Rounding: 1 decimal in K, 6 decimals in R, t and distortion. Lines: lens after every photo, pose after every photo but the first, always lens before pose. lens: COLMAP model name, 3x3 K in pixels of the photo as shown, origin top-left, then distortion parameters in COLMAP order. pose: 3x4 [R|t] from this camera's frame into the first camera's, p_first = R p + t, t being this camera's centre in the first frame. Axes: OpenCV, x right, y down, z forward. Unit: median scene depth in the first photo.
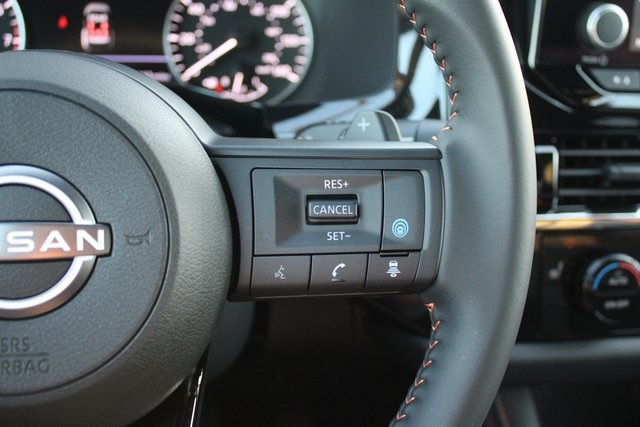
lens RADIAL K [[832.2, 0, 320.0], [0, 832.2, 213.5], [0, 0, 1]] dist [-0.001246, 0.019671]
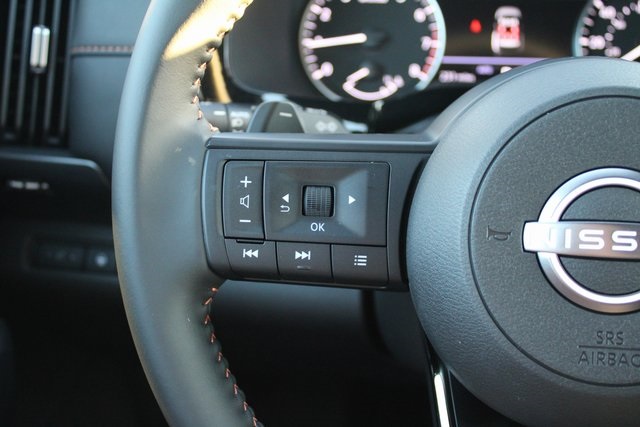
lens RADIAL K [[815.9, 0, 320.0], [0, 815.9, 213.5], [0, 0, 1]] dist [-0.002960, 0.032192]
pose [[0.959126, 0.060776, -0.276377, -0.406749], [-0.059157, 0.998148, 0.014203, 0.006573], [0.276728, 0.002728, 0.960944, -0.090725]]
